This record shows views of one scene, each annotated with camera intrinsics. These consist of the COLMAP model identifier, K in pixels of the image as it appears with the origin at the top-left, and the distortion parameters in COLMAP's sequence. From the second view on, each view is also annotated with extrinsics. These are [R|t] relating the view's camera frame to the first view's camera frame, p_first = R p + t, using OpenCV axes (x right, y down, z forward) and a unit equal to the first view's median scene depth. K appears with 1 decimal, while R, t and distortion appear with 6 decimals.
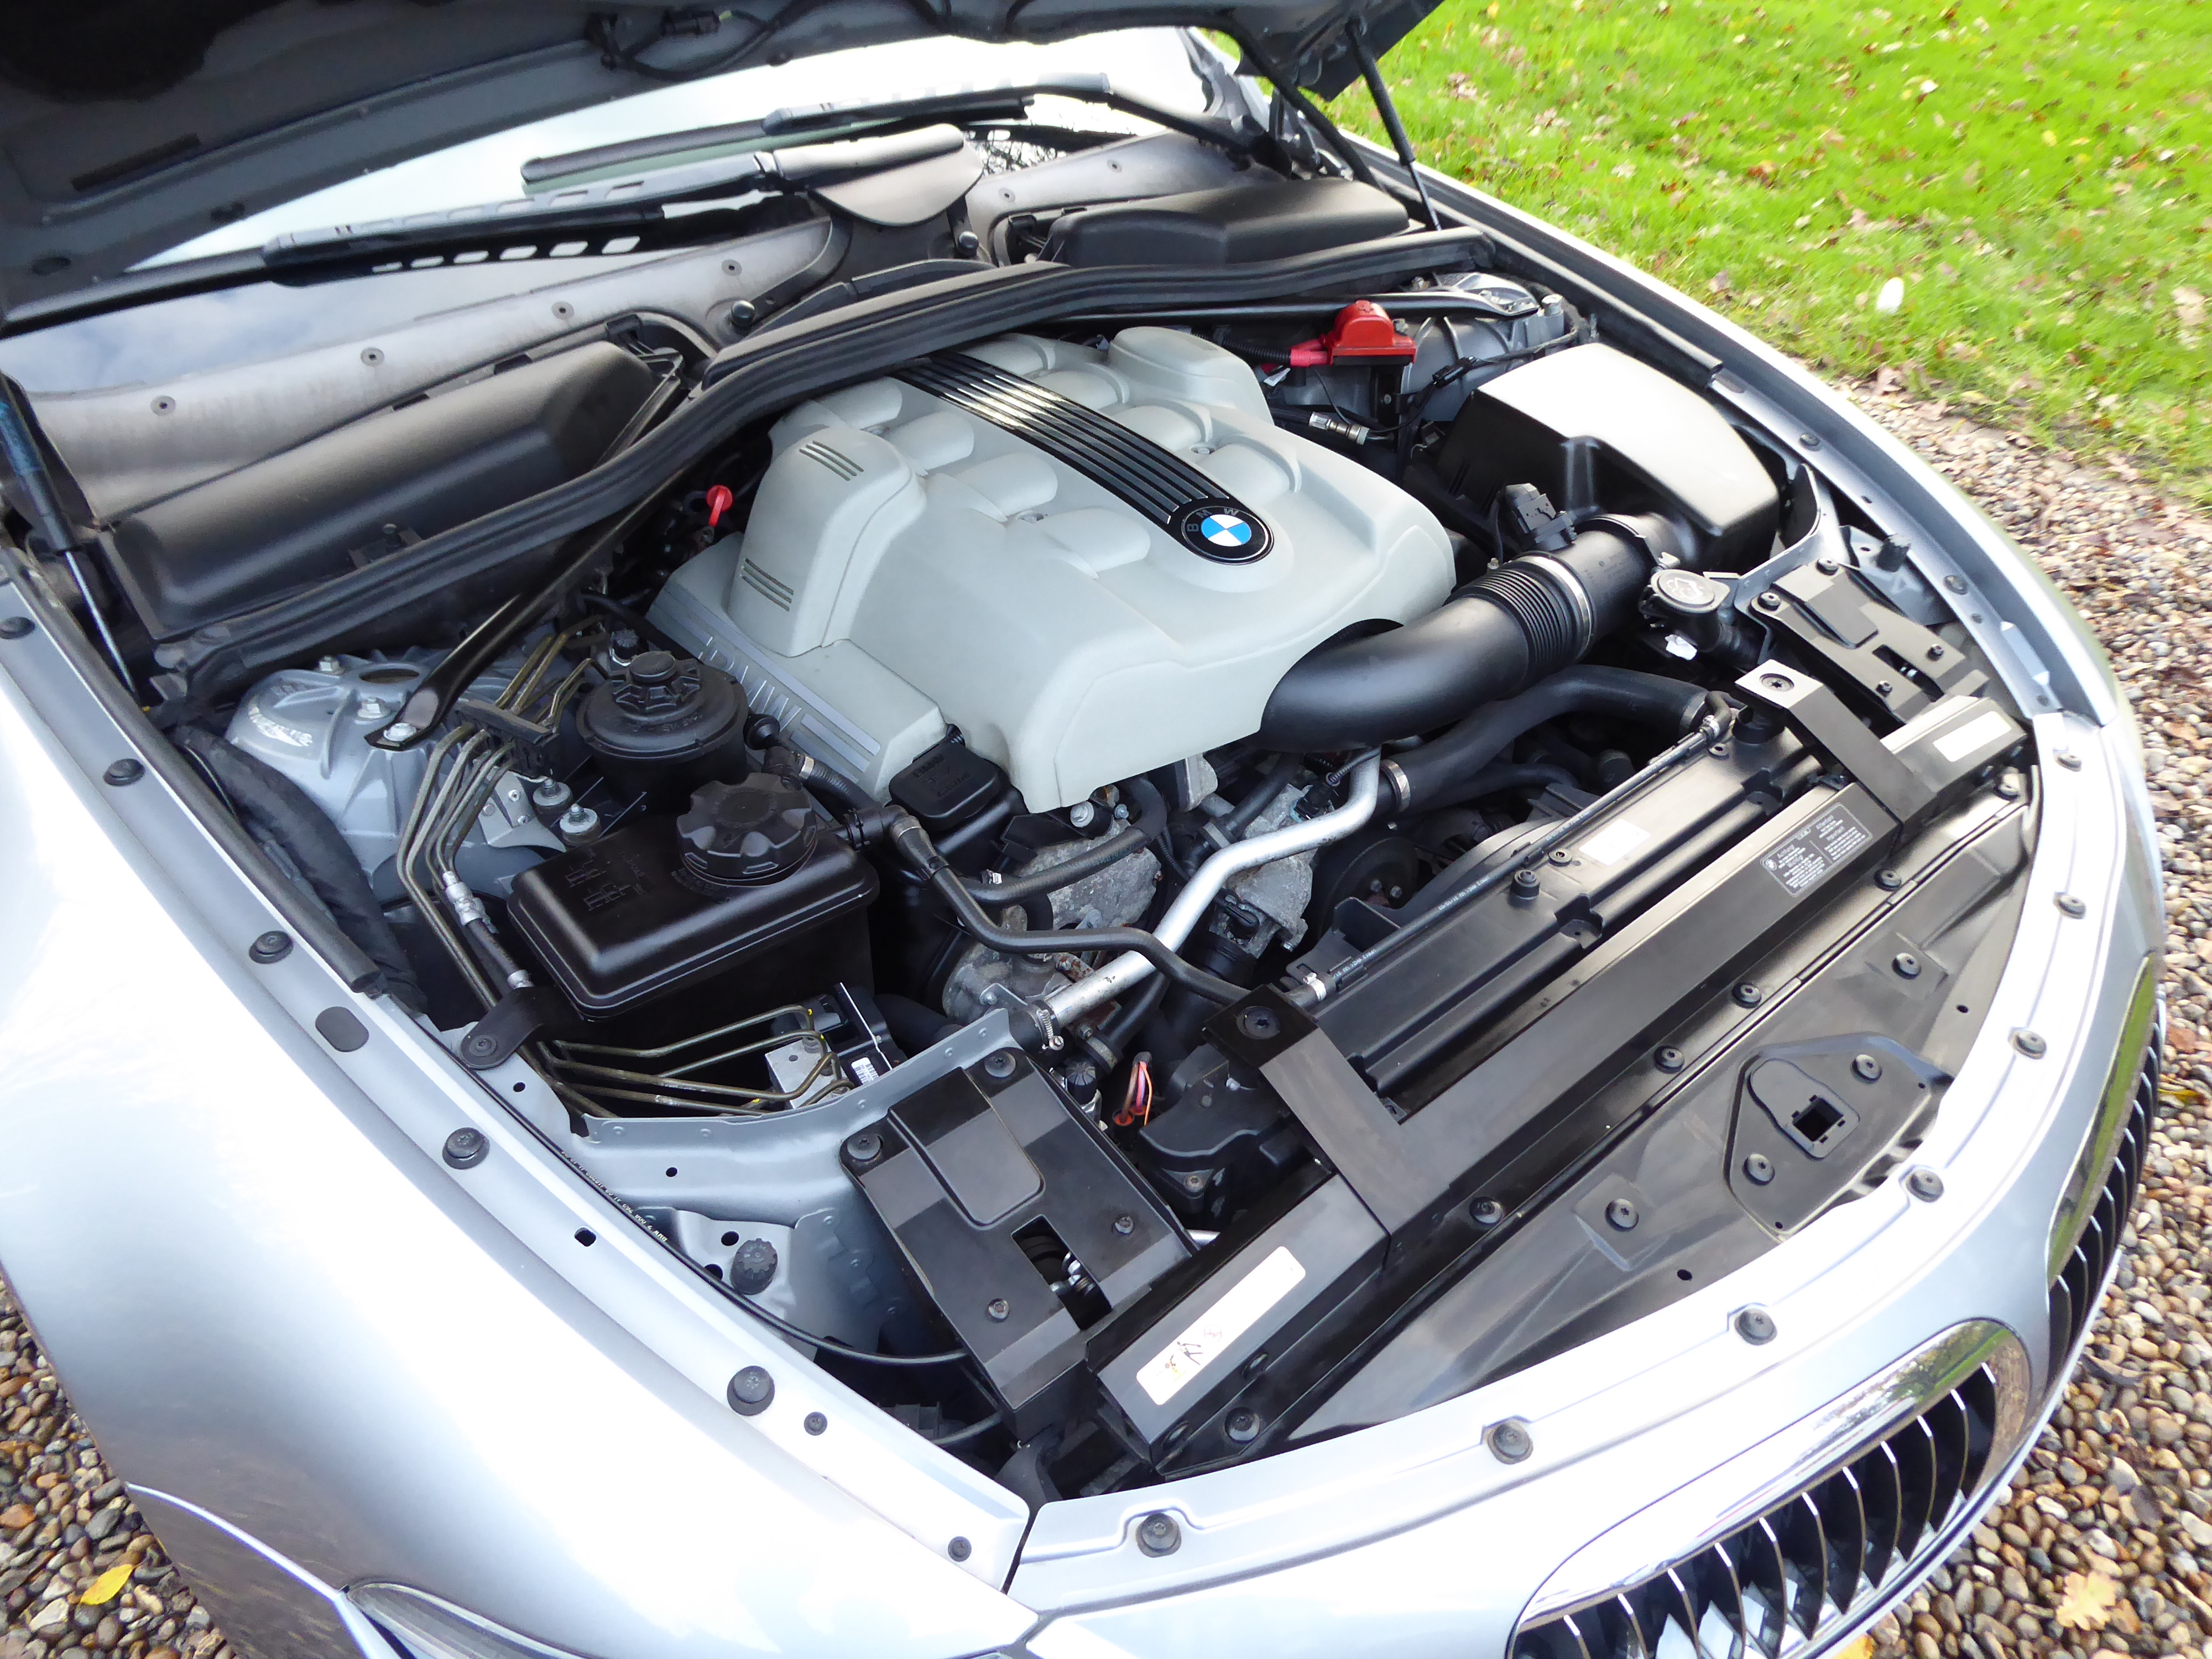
lens RADIAL K [[1497.4, 0, 1108.6], [0, 1497.4, 829.2], [0, 0, 1]] dist [-0.018778, -0.001368]
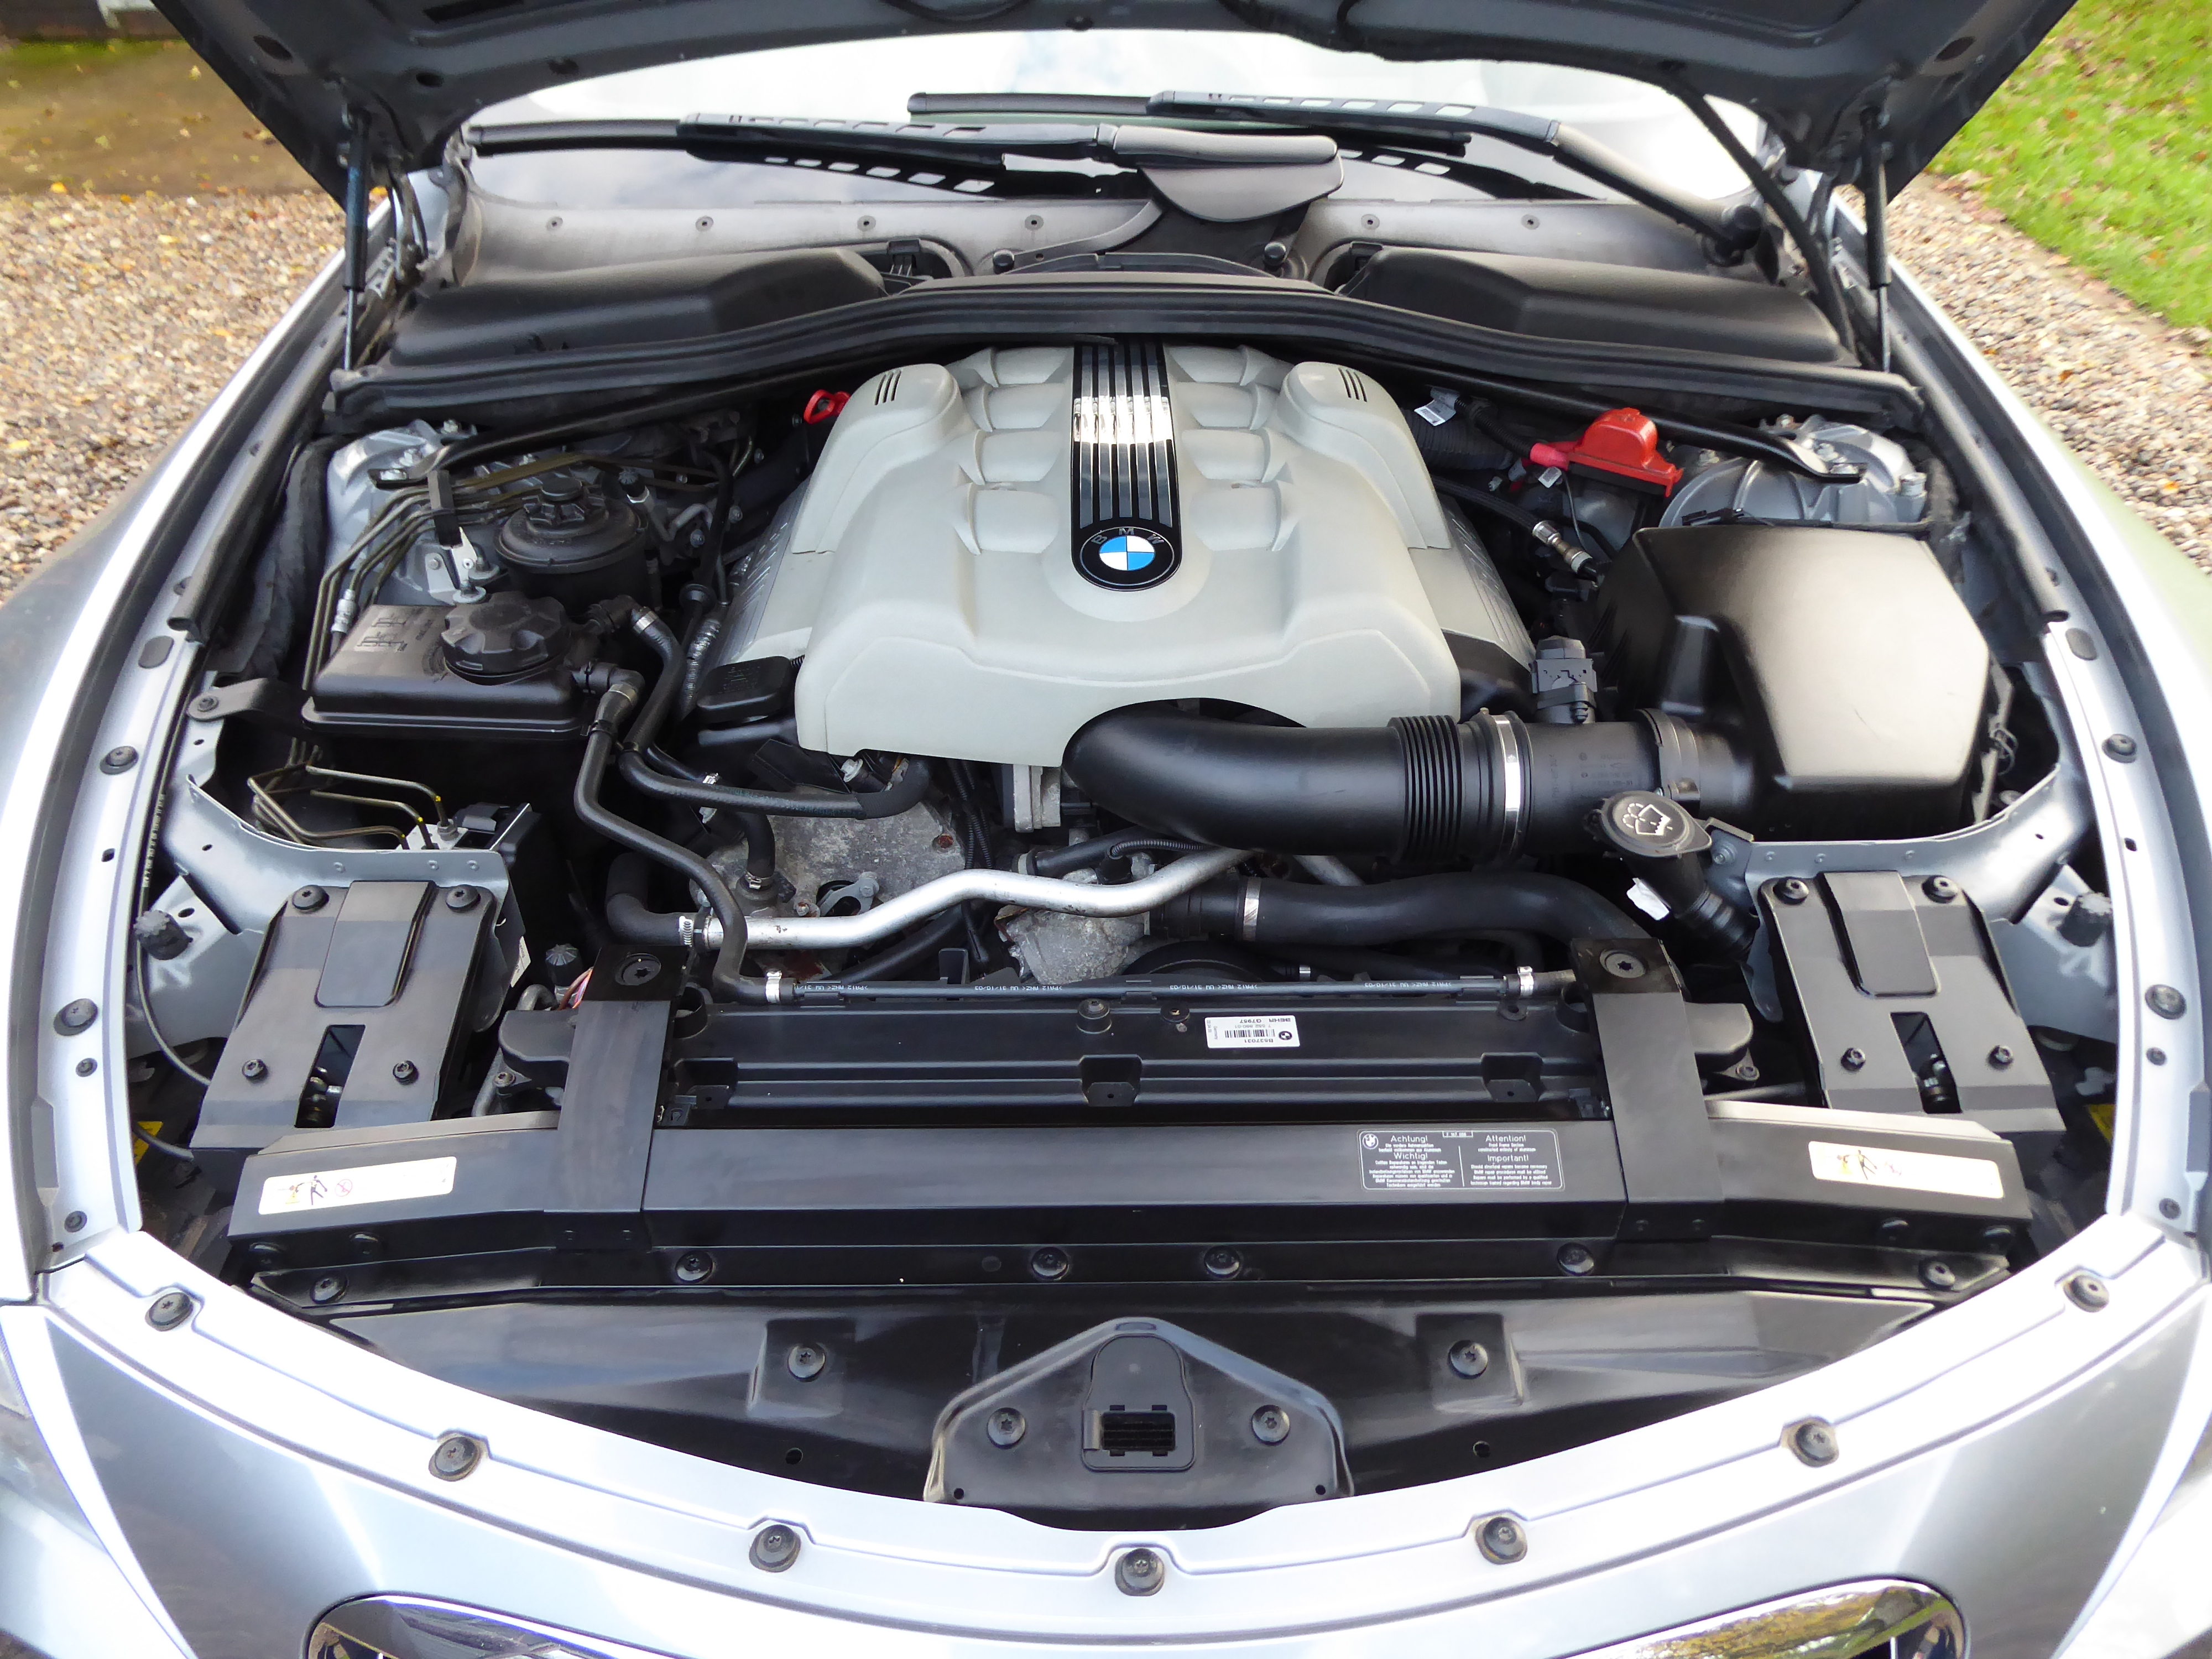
lens RADIAL K [[1497.4, 0, 1106.9], [0, 1497.4, 829.3], [0, 0, 1]] dist [-0.018778, -0.001368]
pose [[0.780461, 0.383490, -0.493778, 0.512285], [-0.405482, 0.911636, 0.067115, -0.090632], [0.475883, 0.147837, 0.866994, 0.205899]]
